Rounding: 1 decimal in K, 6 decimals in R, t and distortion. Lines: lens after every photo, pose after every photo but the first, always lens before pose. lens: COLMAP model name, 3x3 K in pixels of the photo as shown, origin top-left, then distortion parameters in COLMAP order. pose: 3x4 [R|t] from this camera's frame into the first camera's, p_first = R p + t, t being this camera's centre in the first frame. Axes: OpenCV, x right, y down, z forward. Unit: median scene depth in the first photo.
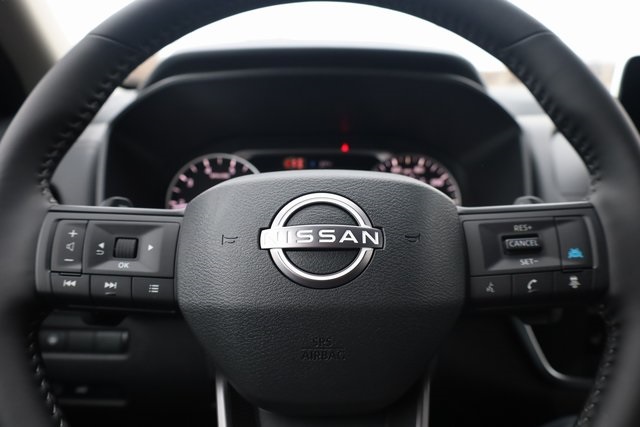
lens RADIAL K [[516.6, 0, 320.9], [0, 516.6, 213.4], [0, 0, 1]] dist [0.002166, 0.001912]
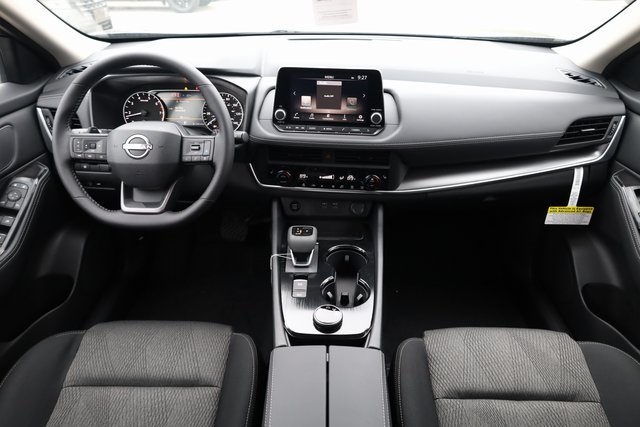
lens RADIAL K [[449.2, 0, 320.3], [0, 449.2, 214.5], [0, 0, 1]] dist [-0.005557, -0.001336]
pose [[0.998681, 0.029188, -0.042251, 1.456599], [-0.012398, 0.935463, 0.353208, -0.652671], [0.049833, -0.352219, 0.934590, -2.187973]]
